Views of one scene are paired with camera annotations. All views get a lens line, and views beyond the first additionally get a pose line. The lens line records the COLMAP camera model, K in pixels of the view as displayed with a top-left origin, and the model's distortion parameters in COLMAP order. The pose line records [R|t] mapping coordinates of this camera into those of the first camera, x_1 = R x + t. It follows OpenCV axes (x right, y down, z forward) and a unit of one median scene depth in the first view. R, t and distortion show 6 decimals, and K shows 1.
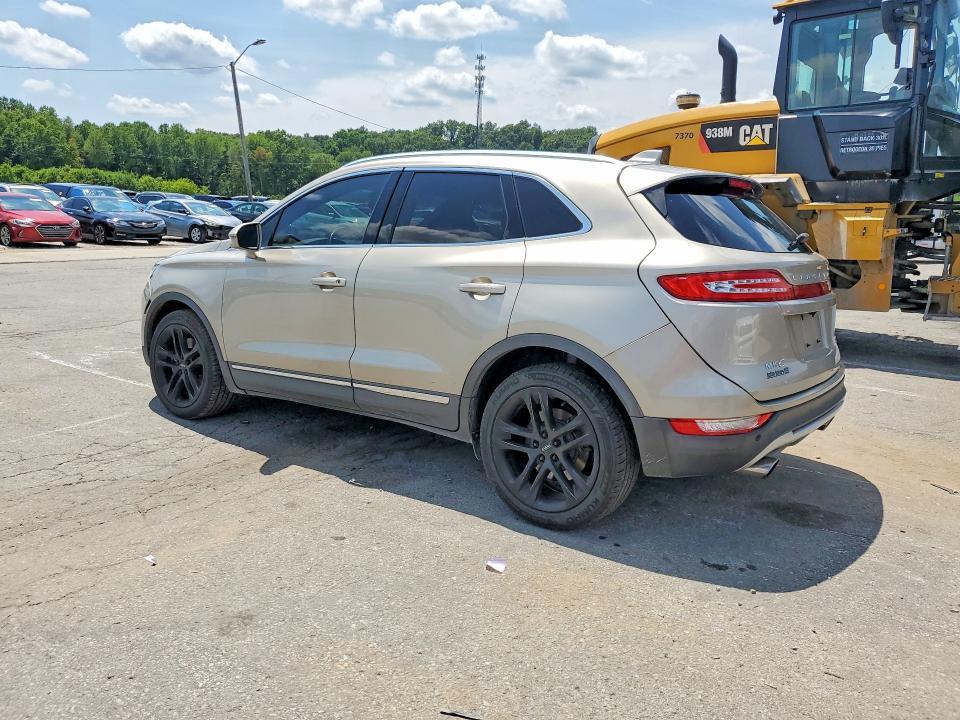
lens RADIAL K [[737.0, 0, 480.0], [0, 737.0, 360.0], [0, 0, 1]] dist [0.002772, 0.002310]
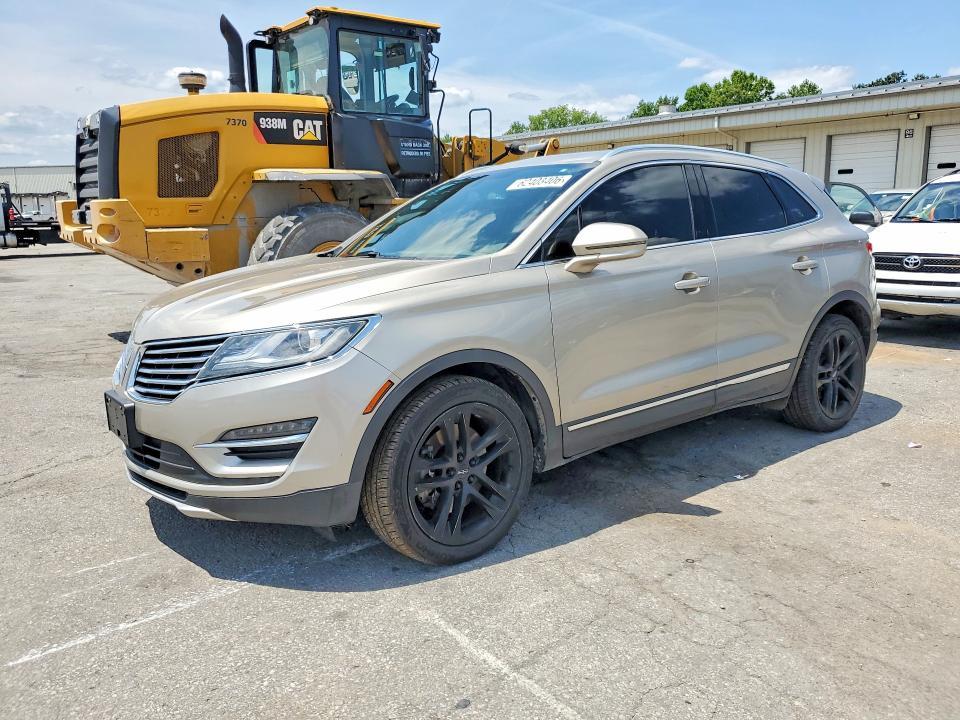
lens RADIAL K [[756.2, 0, 480.0], [0, 756.2, 360.0], [0, 0, 1]] dist [-0.023998, -0.001278]
pose [[0.267712, -0.195199, 0.943519, -0.676230], [0.194369, 0.970071, 0.145542, -0.115036], [-0.943690, 0.144428, 0.297641, 0.573796]]
